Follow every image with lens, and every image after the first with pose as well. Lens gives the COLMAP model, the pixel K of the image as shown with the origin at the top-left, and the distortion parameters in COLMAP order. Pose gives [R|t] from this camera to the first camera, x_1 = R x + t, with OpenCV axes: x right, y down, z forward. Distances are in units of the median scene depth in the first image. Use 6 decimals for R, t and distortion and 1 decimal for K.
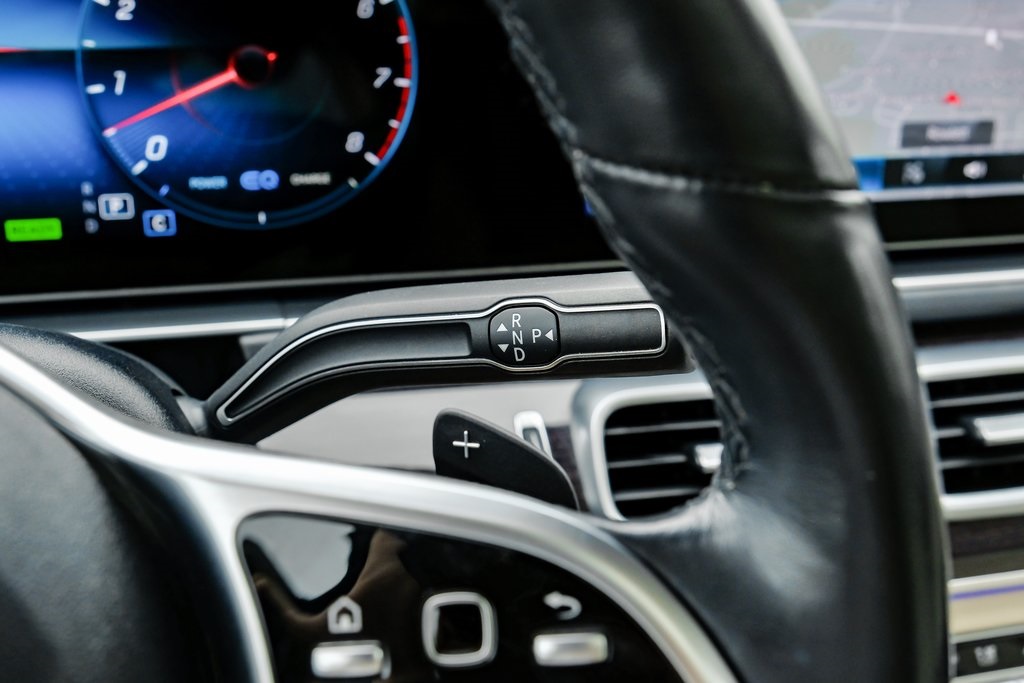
lens RADIAL K [[1137.7, 0, 538.8], [0, 1137.7, 338.4], [0, 0, 1]] dist [0.001465, -0.022149]
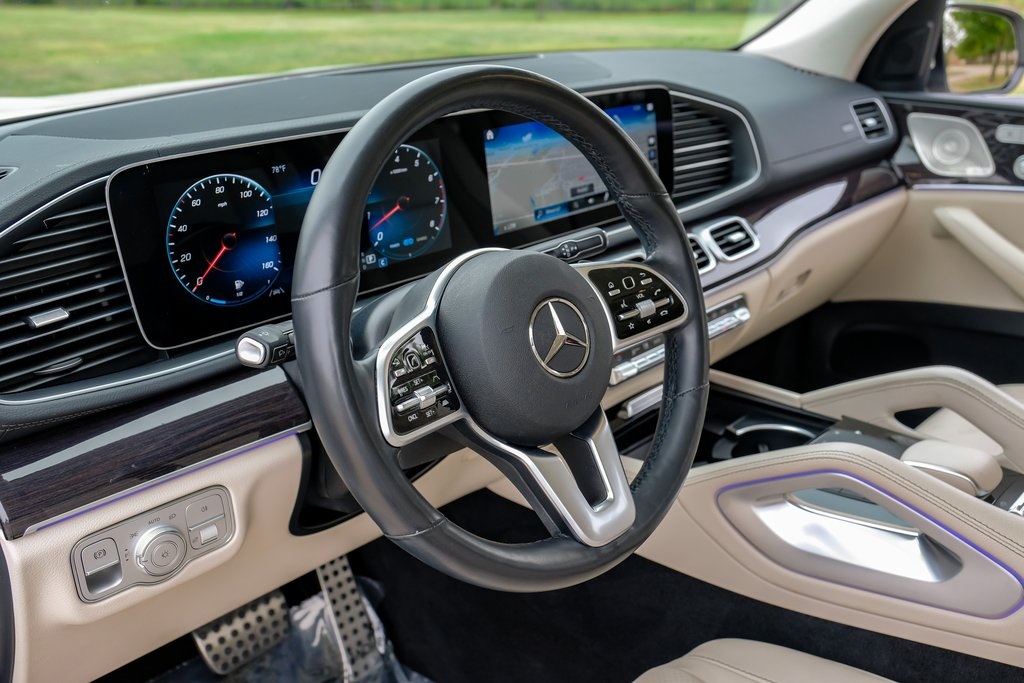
lens RADIAL K [[937.1, 0, 512.0], [0, 937.1, 341.5], [0, 0, 1]] dist [-0.006491, -0.007124]
pose [[0.847889, -0.233700, 0.475888, -1.201514], [0.259947, 0.965560, 0.011023, 0.144533], [-0.462074, 0.114359, 0.879437, -1.163238]]
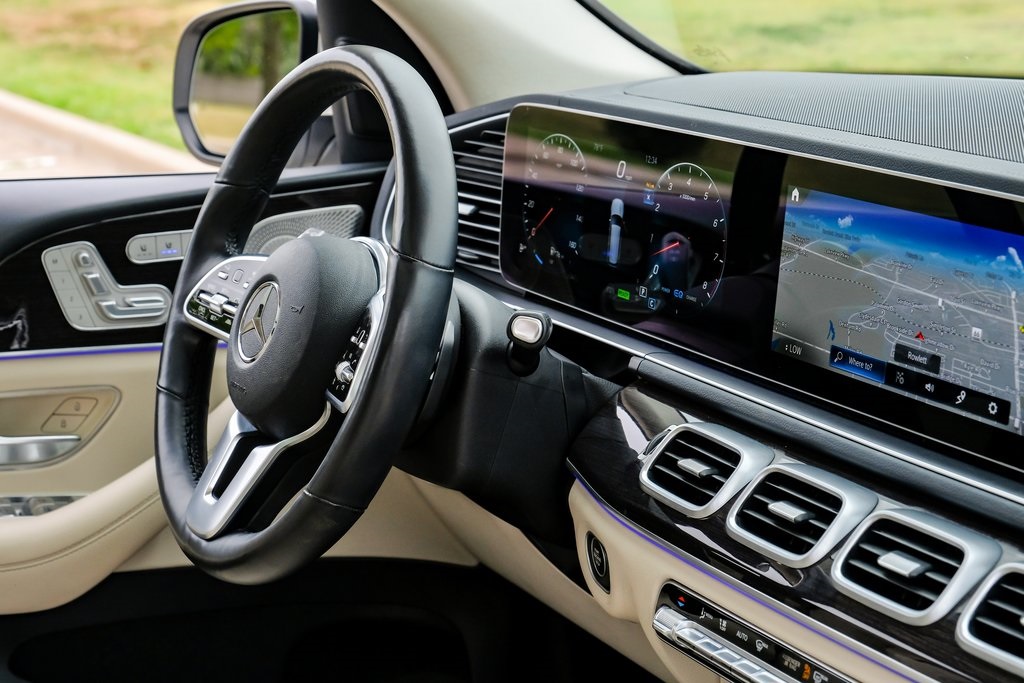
lens RADIAL K [[2052.3, 0, 512.0], [0, 2052.3, 341.5], [0, 0, 1]] dist [0.025310, 0.312242]
pose [[0.239090, 0.190498, -0.952127, 3.261803], [-0.369074, 0.924800, 0.092352, -0.291919], [0.898120, 0.329325, 0.291418, -0.337650]]
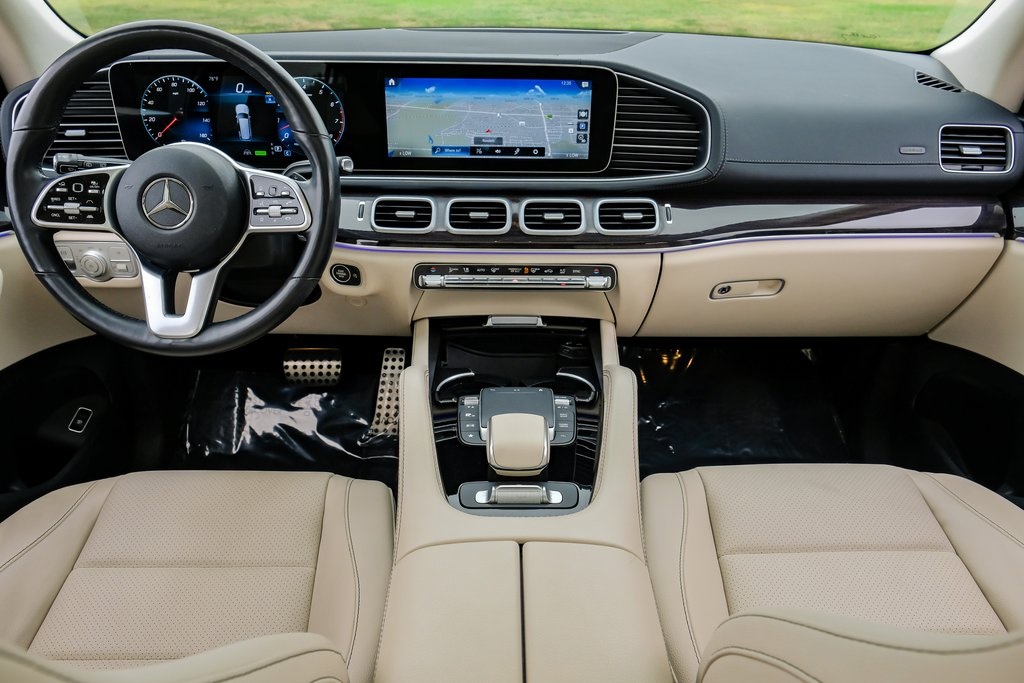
lens RADIAL K [[710.6, 0, 512.0], [0, 710.6, 341.5], [0, 0, 1]] dist [-0.008830, 0.001545]
pose [[0.969707, 0.098397, -0.223575, 1.173063], [-0.083531, 0.993677, 0.075024, 0.337566], [0.229543, -0.054076, 0.971795, -1.478057]]
